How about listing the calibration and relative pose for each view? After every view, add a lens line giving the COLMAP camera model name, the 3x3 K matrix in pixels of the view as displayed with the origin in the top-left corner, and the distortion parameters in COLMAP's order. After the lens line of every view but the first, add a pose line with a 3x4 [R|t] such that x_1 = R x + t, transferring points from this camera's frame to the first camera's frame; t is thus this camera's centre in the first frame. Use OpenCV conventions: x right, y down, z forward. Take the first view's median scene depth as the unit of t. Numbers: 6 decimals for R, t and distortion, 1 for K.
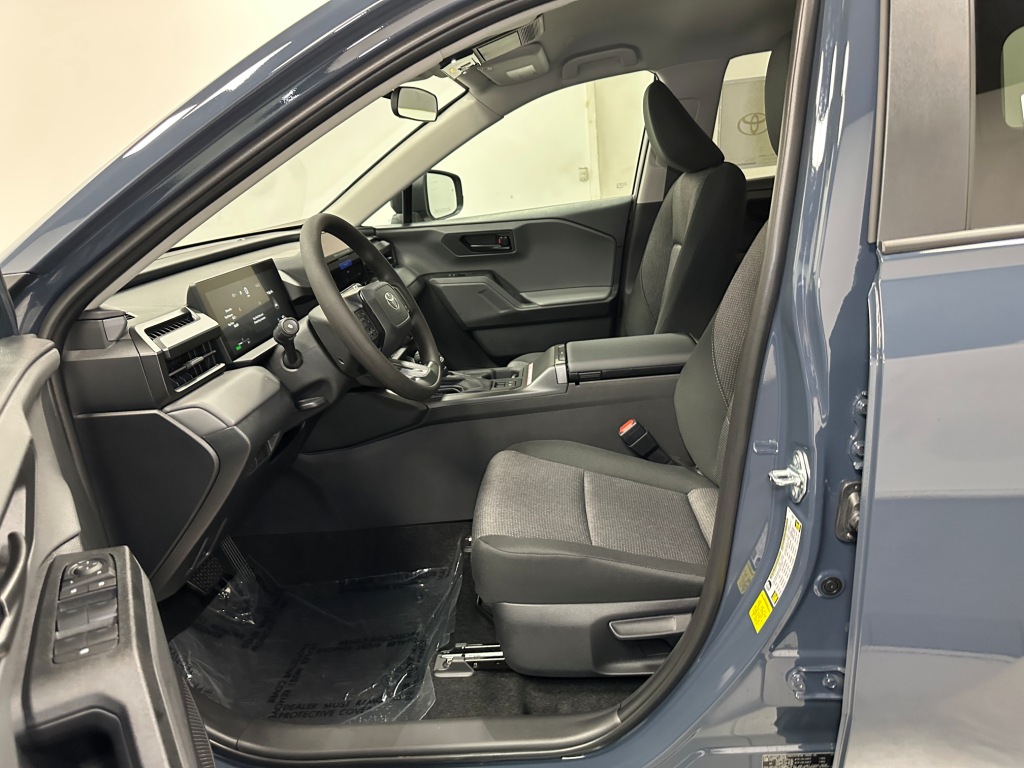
lens RADIAL K [[705.3, 0, 513.8], [0, 705.3, 402.0], [0, 0, 1]] dist [0.028785, -0.040011]
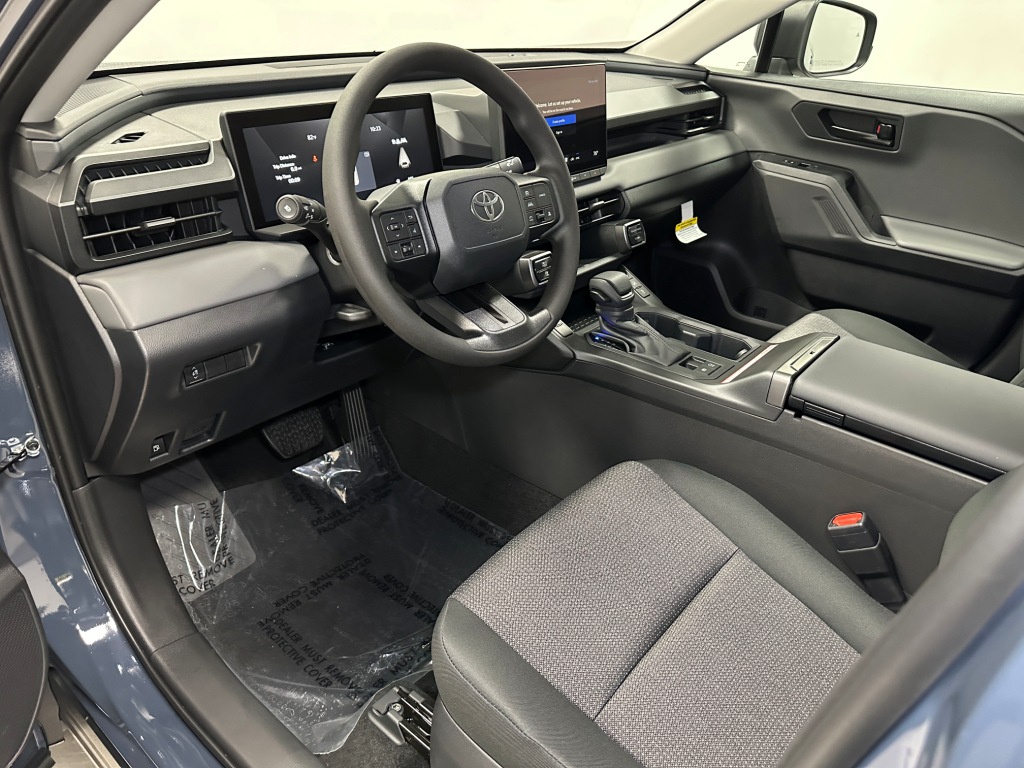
lens RADIAL K [[711.3, 0, 512.6], [0, 711.3, 390.4], [0, 0, 1]] dist [0.007649, -0.014556]
pose [[0.789523, 0.406903, -0.459439, 0.113225], [-0.298796, 0.908749, 0.291370, -0.100564], [0.536074, -0.092764, 0.839059, 0.249405]]
